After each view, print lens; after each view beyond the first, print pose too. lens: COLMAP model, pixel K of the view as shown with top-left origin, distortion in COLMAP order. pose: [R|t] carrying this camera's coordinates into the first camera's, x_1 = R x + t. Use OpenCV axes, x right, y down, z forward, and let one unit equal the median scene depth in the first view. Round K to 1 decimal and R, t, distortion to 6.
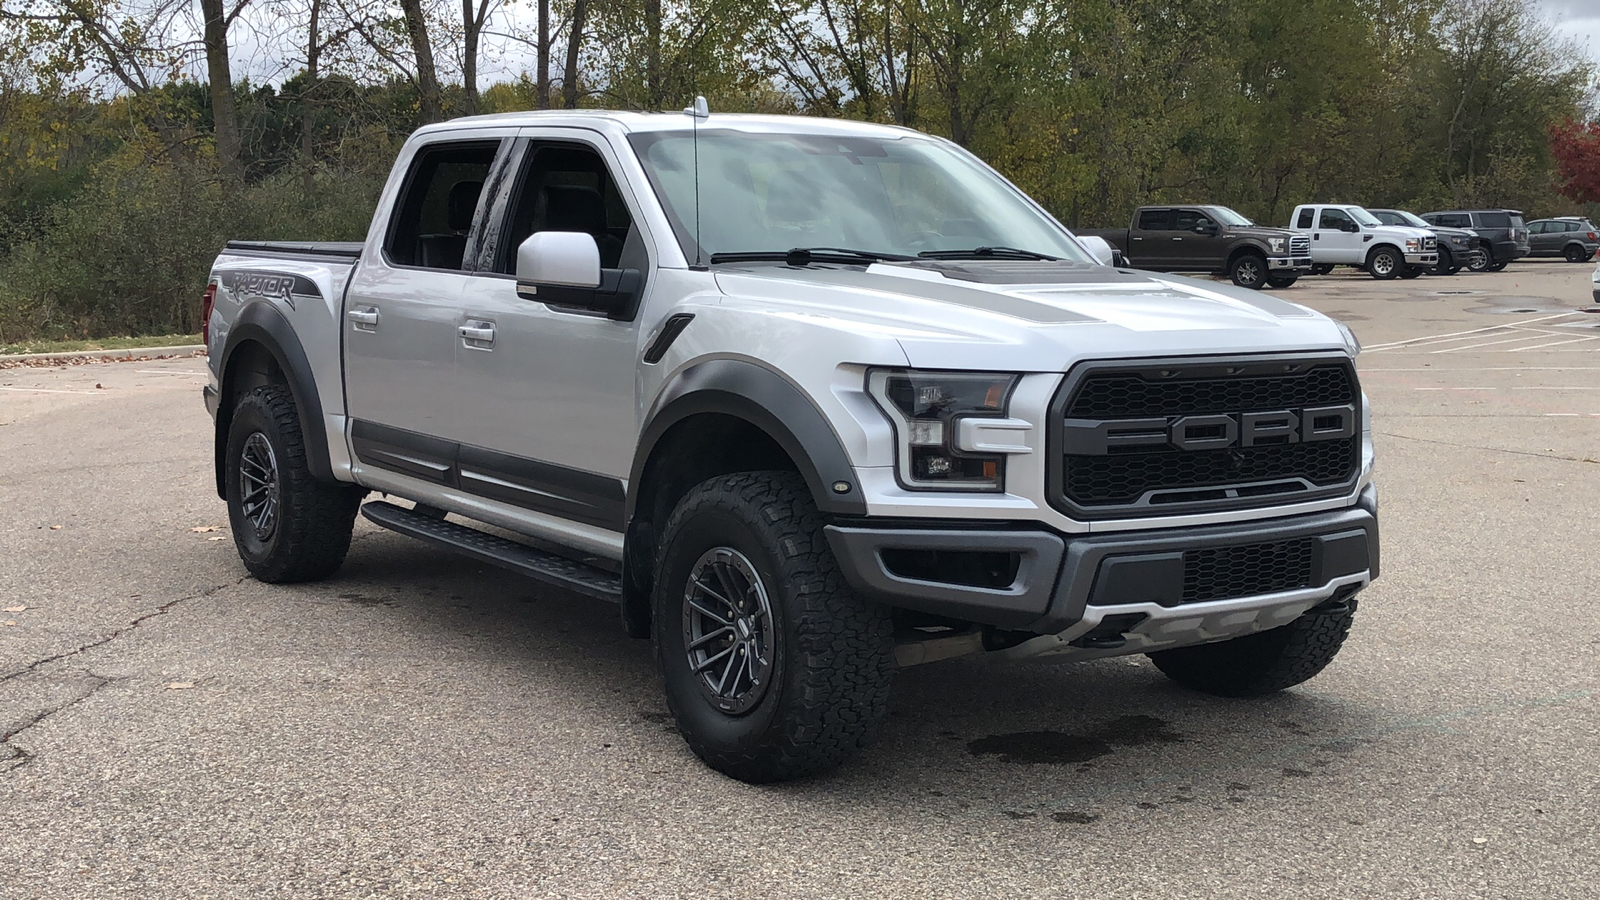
lens RADIAL K [[1964.8, 0, 797.3], [0, 1964.8, 410.1], [0, 0, 1]] dist [0.207664, -0.799935]
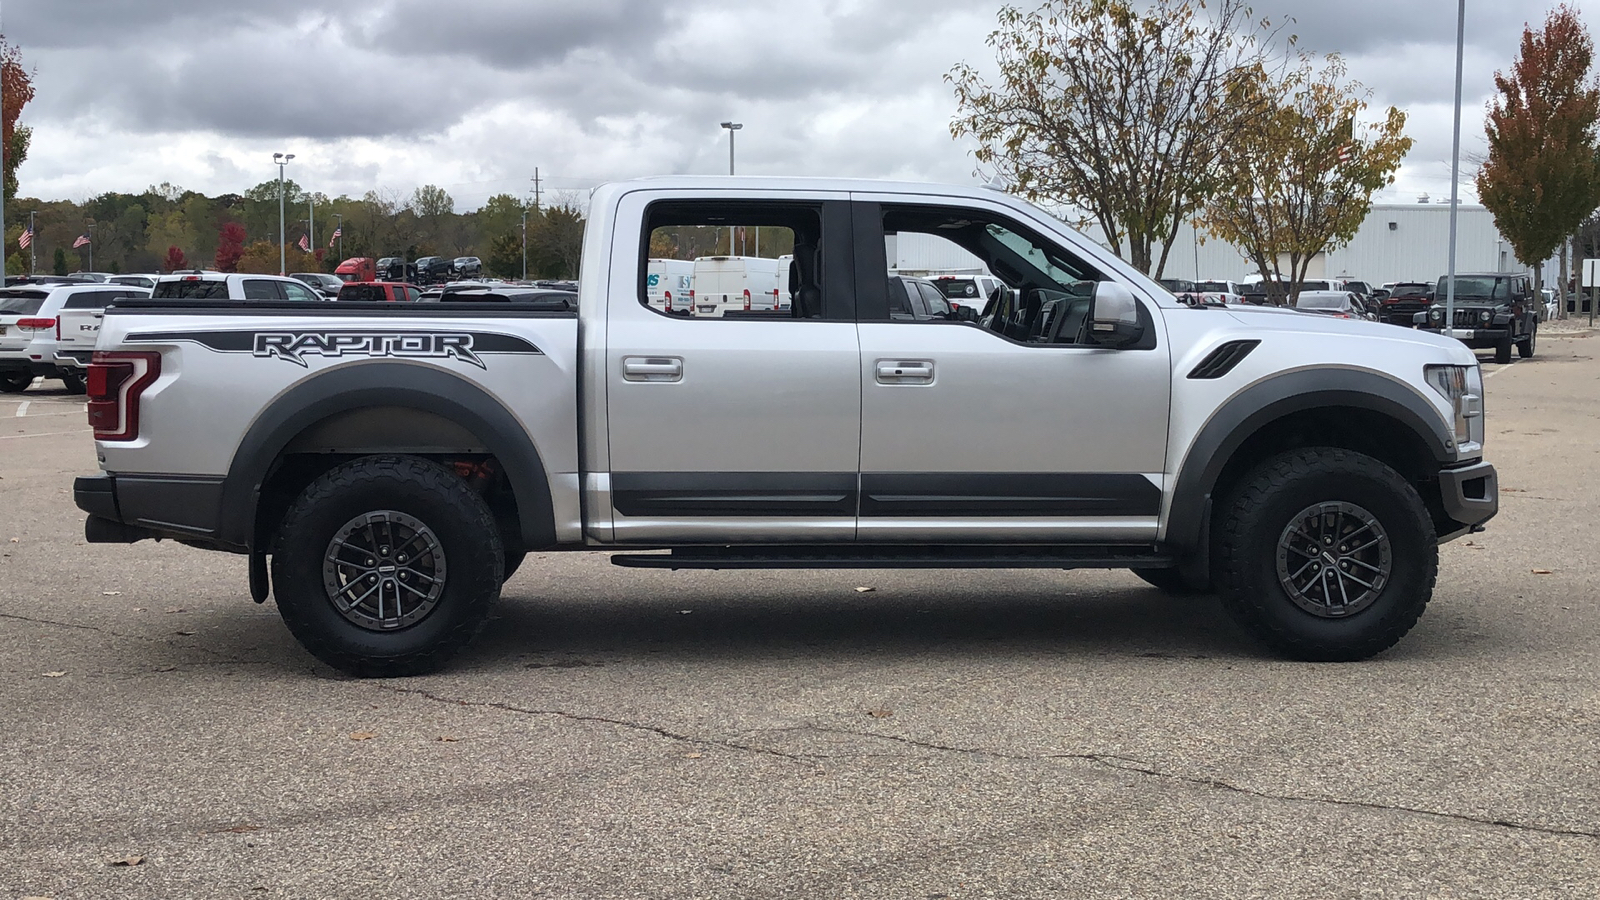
lens RADIAL K [[1964.8, 0, 797.3], [0, 1964.8, 410.1], [0, 0, 1]] dist [0.207664, -0.799935]
pose [[0.505762, -0.050150, 0.861214, -1.314155], [0.082886, 0.996515, 0.009352, -0.036876], [-0.858682, 0.066653, 0.508156, 0.536222]]
